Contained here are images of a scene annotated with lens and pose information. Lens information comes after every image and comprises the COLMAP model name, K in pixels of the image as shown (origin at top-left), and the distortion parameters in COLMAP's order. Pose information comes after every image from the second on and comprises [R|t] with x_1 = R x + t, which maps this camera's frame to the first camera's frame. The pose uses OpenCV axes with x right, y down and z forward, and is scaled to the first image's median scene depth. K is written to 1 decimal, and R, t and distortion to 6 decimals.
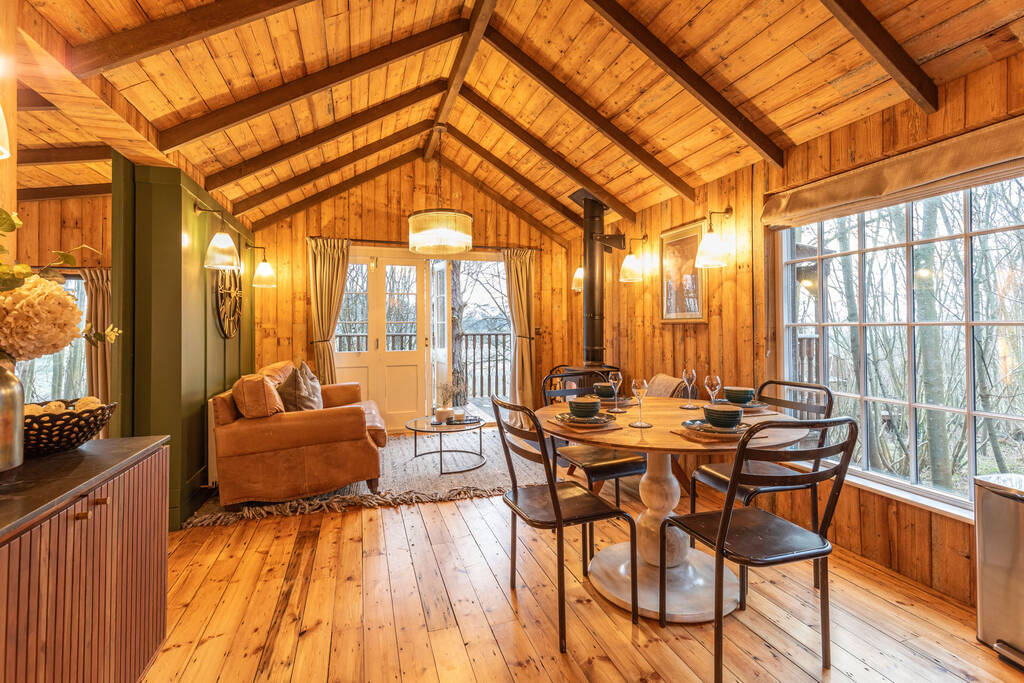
lens RADIAL K [[467.3, 0, 515.5], [0, 467.3, 322.3], [0, 0, 1]] dist [0.005574, 0.000794]
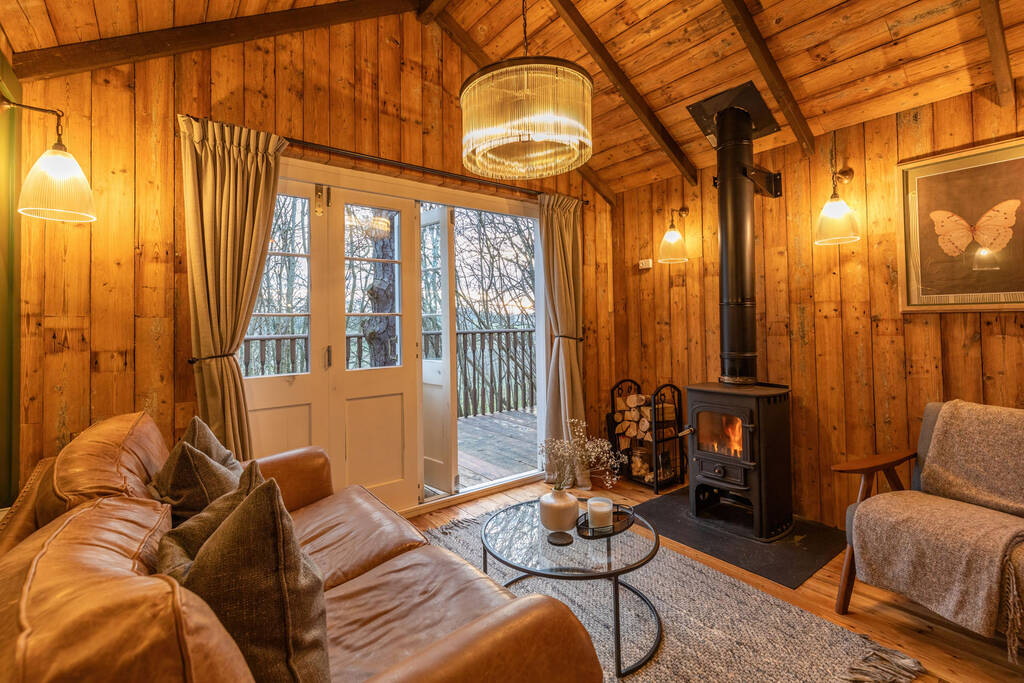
lens RADIAL K [[467.3, 0, 515.1], [0, 467.3, 312.2], [0, 0, 1]] dist [0.005574, 0.000794]
pose [[0.943726, -0.000594, 0.330728, -0.292718], [0.005430, 0.999891, -0.013701, 0.006280], [-0.330684, 0.014726, 0.943627, 0.487521]]
